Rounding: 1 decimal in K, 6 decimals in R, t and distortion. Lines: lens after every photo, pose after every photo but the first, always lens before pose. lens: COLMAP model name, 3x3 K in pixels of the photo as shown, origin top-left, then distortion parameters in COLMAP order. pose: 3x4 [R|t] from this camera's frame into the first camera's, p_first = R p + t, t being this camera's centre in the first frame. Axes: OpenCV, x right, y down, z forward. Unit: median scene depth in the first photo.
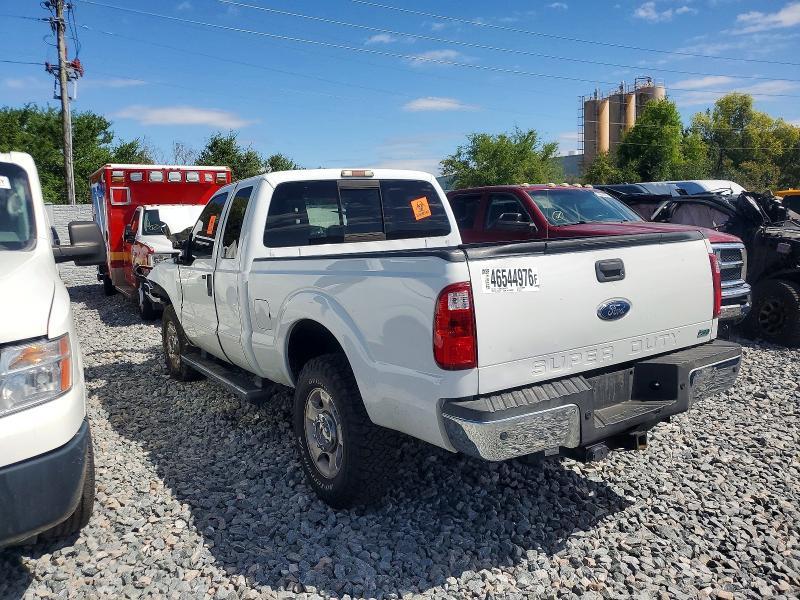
lens RADIAL K [[689.0, 0, 379.8], [0, 689.0, 302.7], [0, 0, 1]] dist [-0.061643, 0.113707]
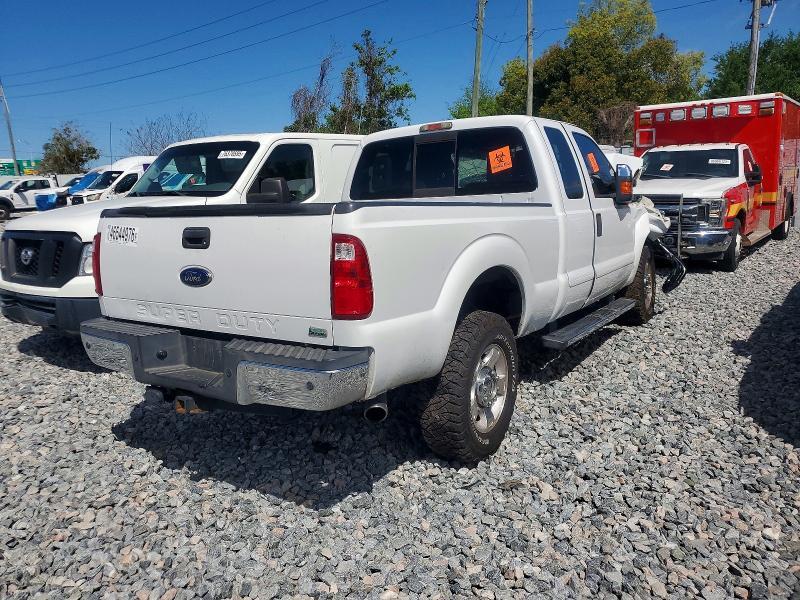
lens RADIAL K [[689.0, 0, 379.8], [0, 689.0, 302.7], [0, 0, 1]] dist [-0.061643, 0.113707]
pose [[0.307367, 0.178257, -0.934746, 0.884252], [-0.083733, 0.983554, 0.160031, -0.087485], [0.947900, 0.029081, 0.317238, 0.599735]]
